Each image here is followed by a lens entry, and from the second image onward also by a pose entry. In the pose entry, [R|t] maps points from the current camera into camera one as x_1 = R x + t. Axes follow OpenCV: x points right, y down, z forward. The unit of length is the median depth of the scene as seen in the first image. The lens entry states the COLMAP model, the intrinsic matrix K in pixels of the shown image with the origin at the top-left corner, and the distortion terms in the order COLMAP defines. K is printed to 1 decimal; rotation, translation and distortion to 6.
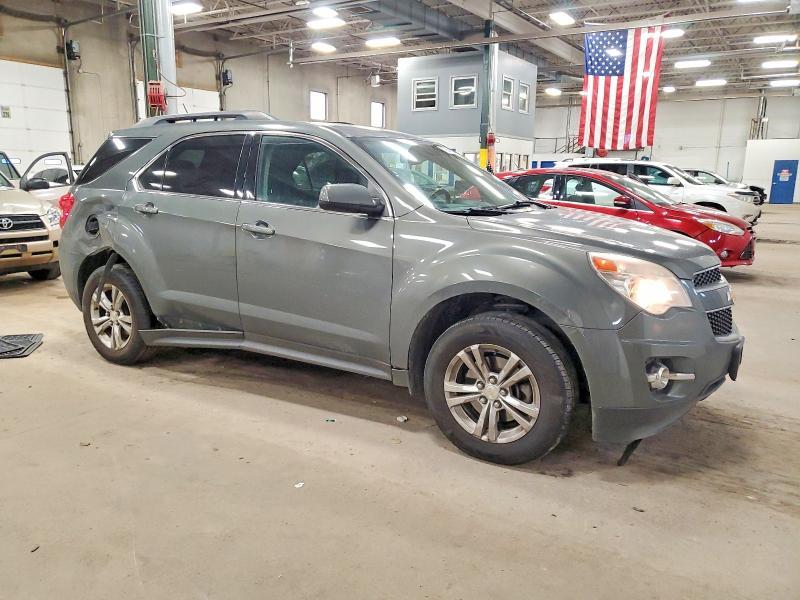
lens RADIAL K [[628.3, 0, 400.5], [0, 628.3, 303.0], [0, 0, 1]] dist [0.005373, 0.011280]
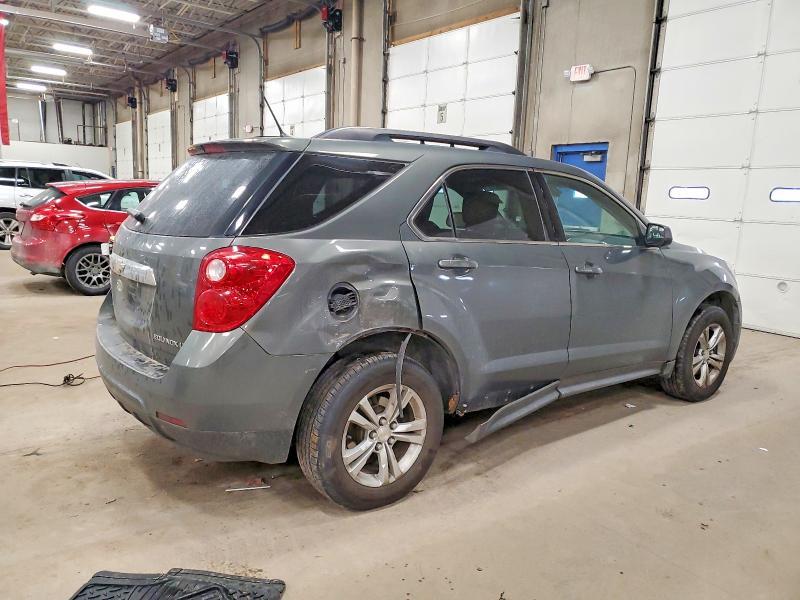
lens RADIAL K [[628.3, 0, 404.4], [0, 628.3, 297.6], [0, 0, 1]] dist [0.005373, 0.011280]
pose [[0.361254, -0.149132, 0.920465, -1.098773], [0.154127, 0.983100, 0.098790, -0.190246], [-0.919641, 0.106180, 0.378134, 0.778832]]
